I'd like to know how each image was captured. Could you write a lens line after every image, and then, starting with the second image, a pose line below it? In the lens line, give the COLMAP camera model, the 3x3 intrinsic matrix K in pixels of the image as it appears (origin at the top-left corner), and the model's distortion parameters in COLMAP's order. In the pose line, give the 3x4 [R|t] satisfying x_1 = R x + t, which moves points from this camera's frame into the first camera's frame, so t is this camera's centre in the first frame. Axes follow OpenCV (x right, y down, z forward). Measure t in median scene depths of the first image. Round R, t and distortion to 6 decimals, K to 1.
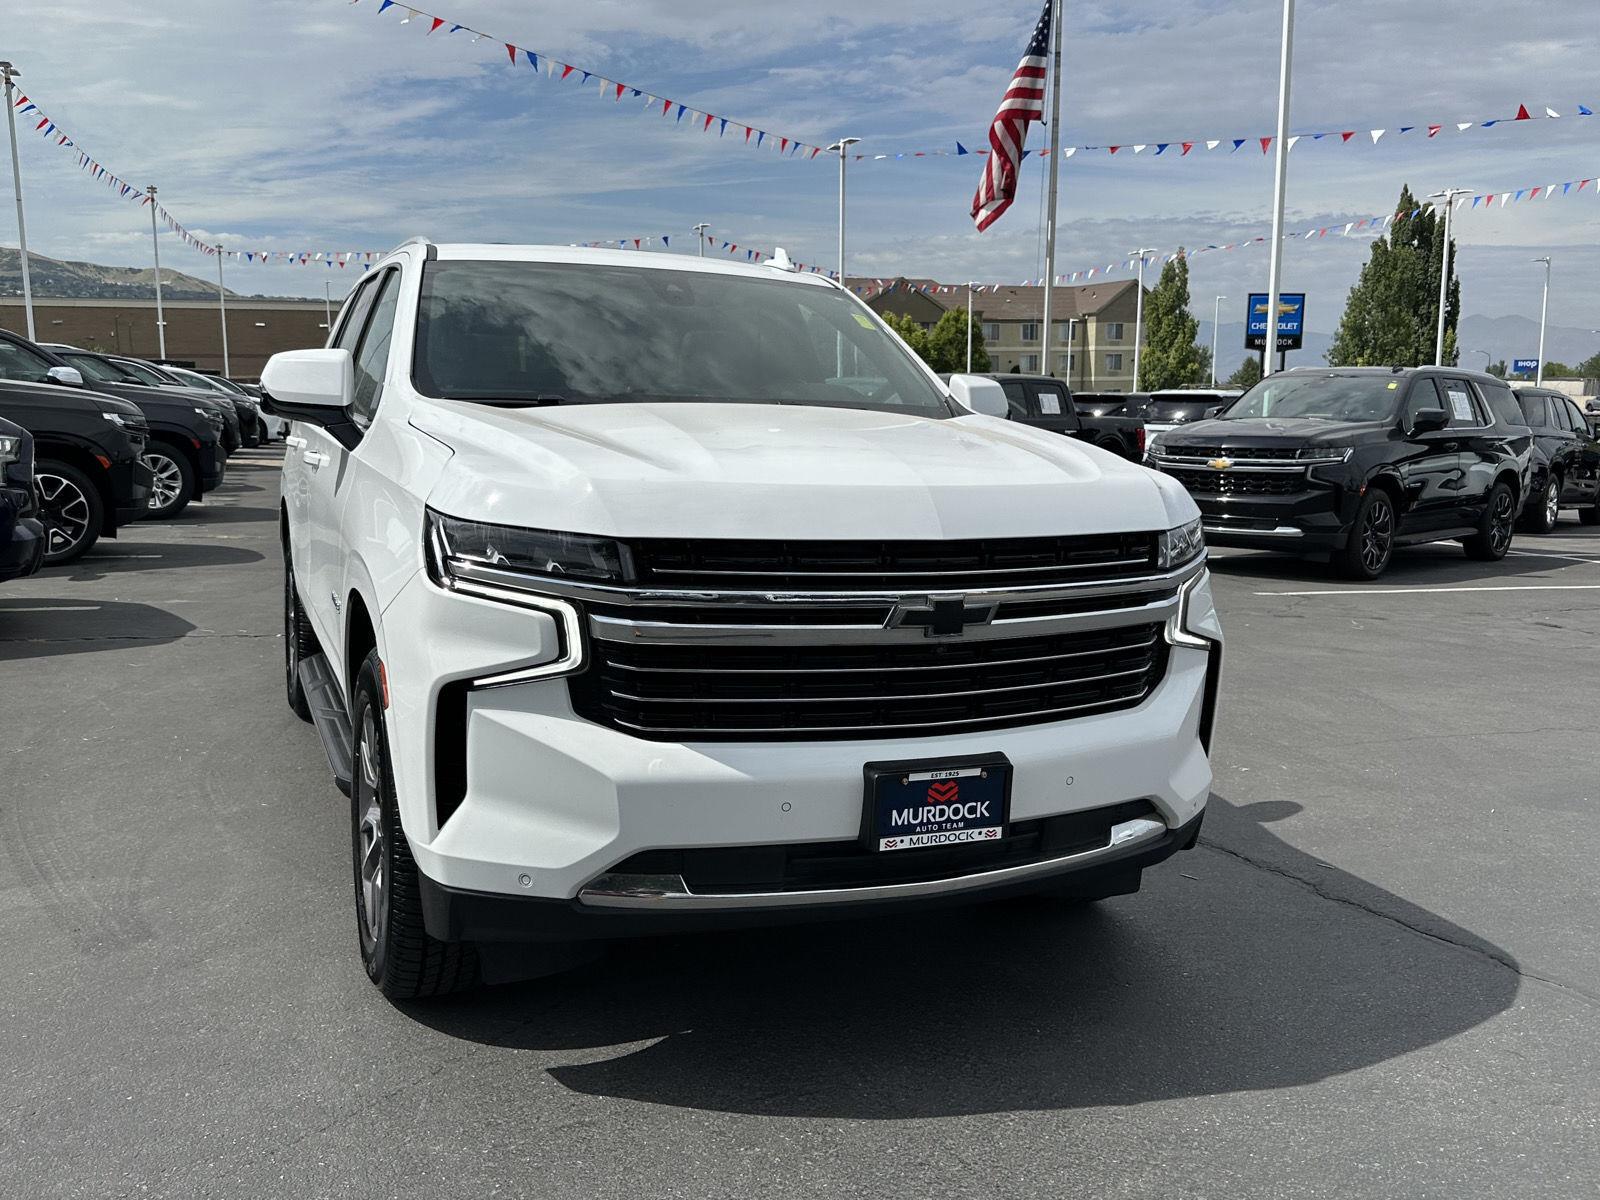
lens RADIAL K [[1416.9, 0, 806.1], [0, 1416.9, 589.0], [0, 0, 1]] dist [0.121598, -0.239004]
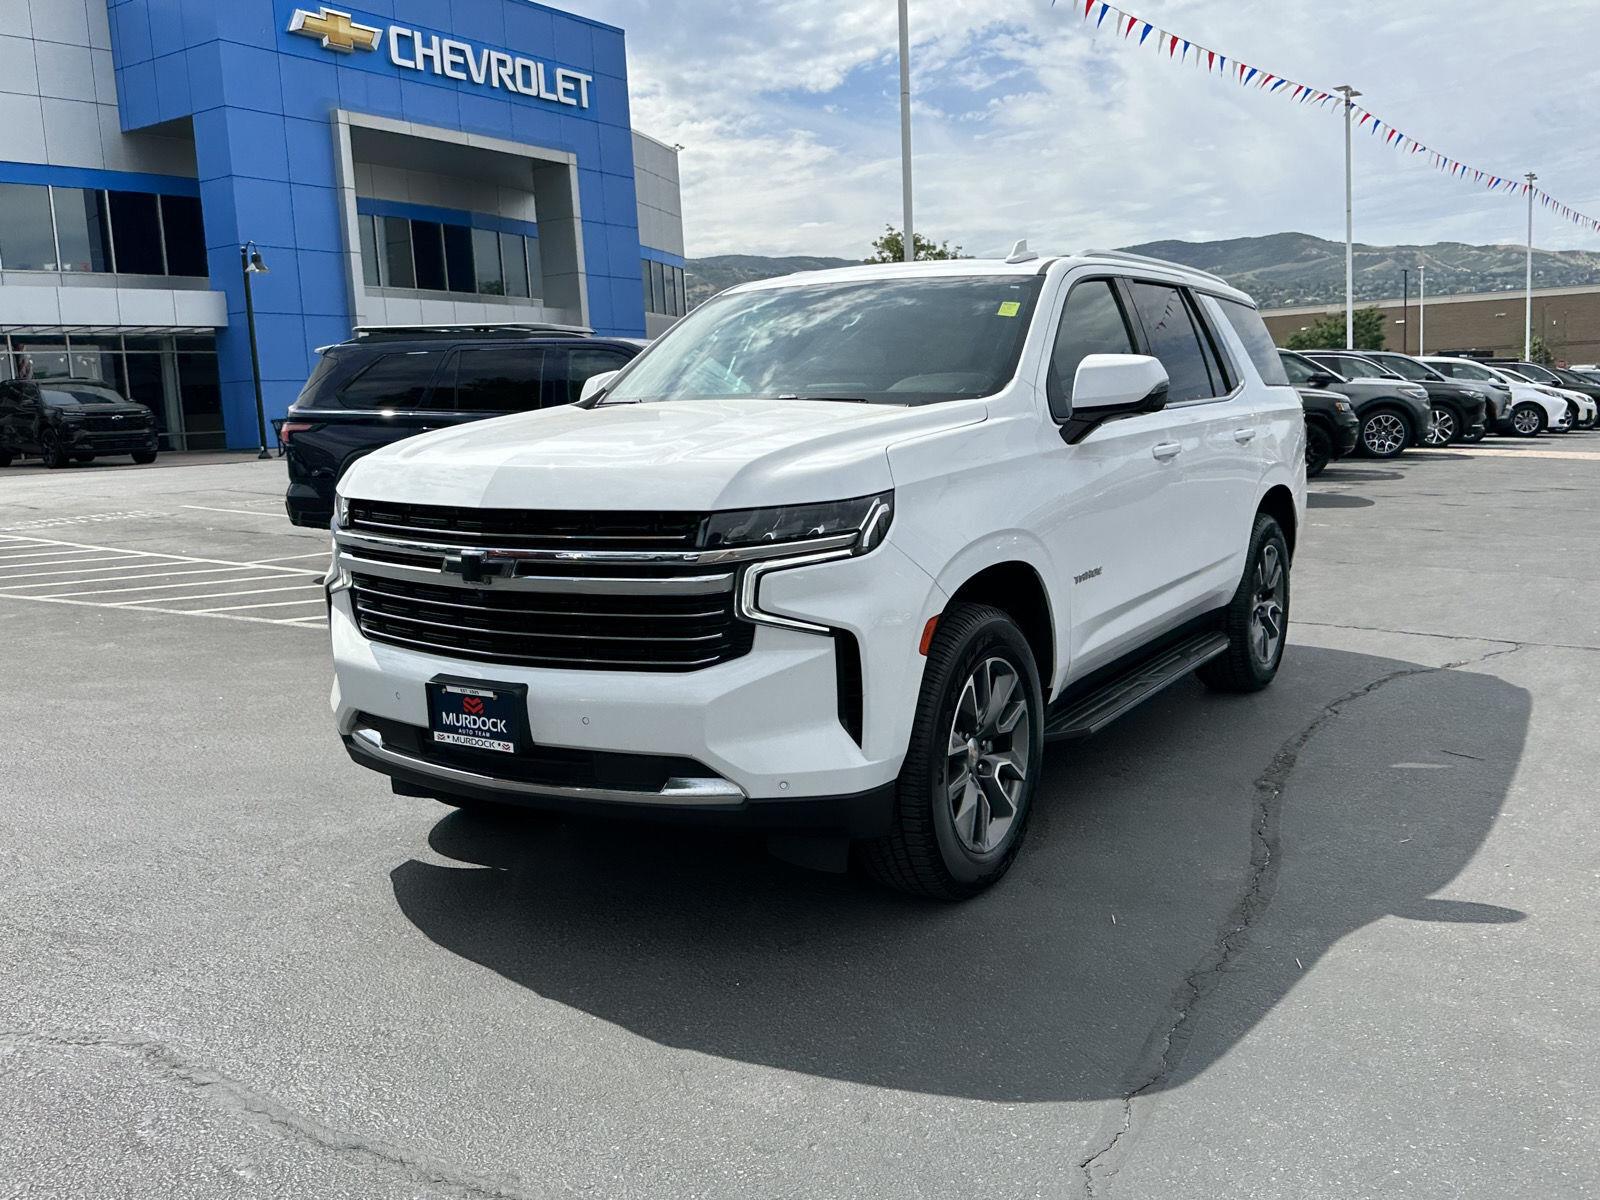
lens RADIAL K [[1396.7, 0, 800.0], [0, 1396.7, 600.0], [0, 0, 1]] dist [0.224046, -0.559366]
pose [[0.569718, 0.085513, -0.817379, 1.150989], [-0.073557, 0.995886, 0.052918, -0.035590], [0.818542, 0.029975, 0.573664, 0.455372]]
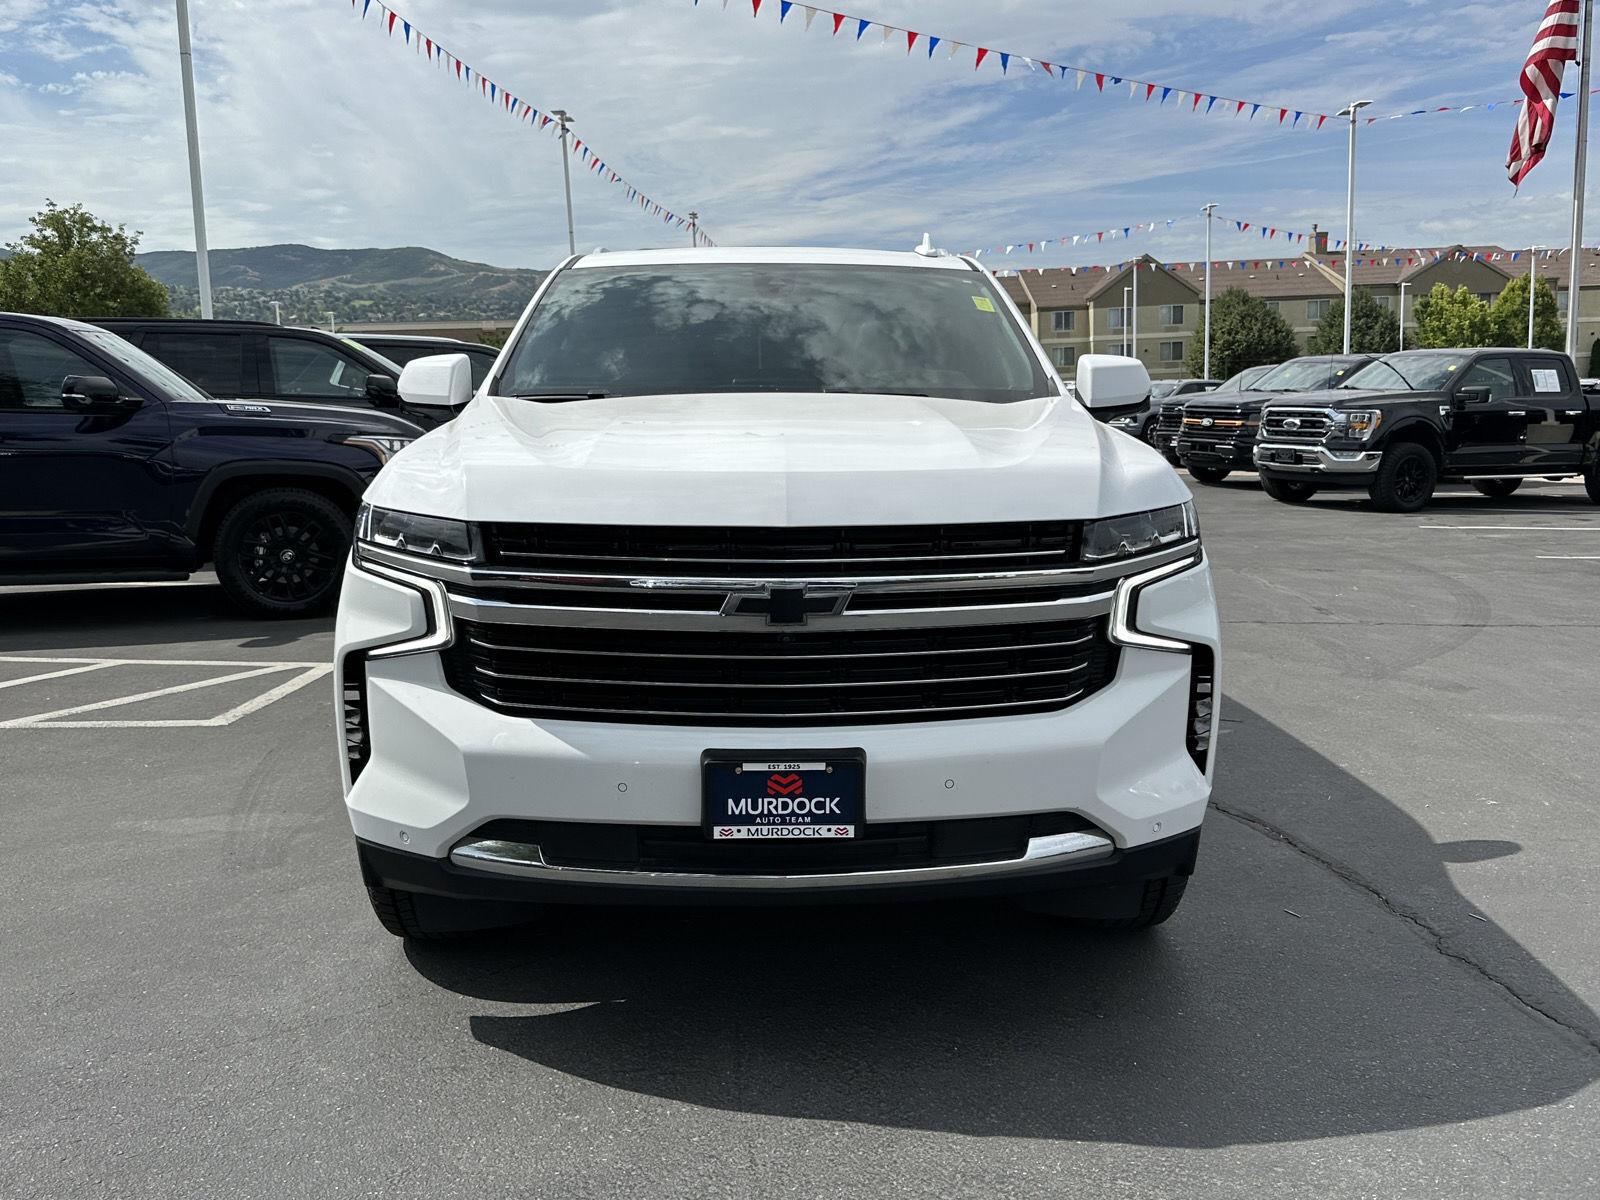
lens RADIAL K [[1419.4, 0, 806.9], [0, 1419.4, 575.7], [0, 0, 1]] dist [0.081220, -0.109859]
pose [[0.932150, 0.020505, -0.361492, 0.411703], [-0.022355, 0.999750, -0.000935, -0.000318], [0.361382, 0.008953, 0.932375, 0.081356]]
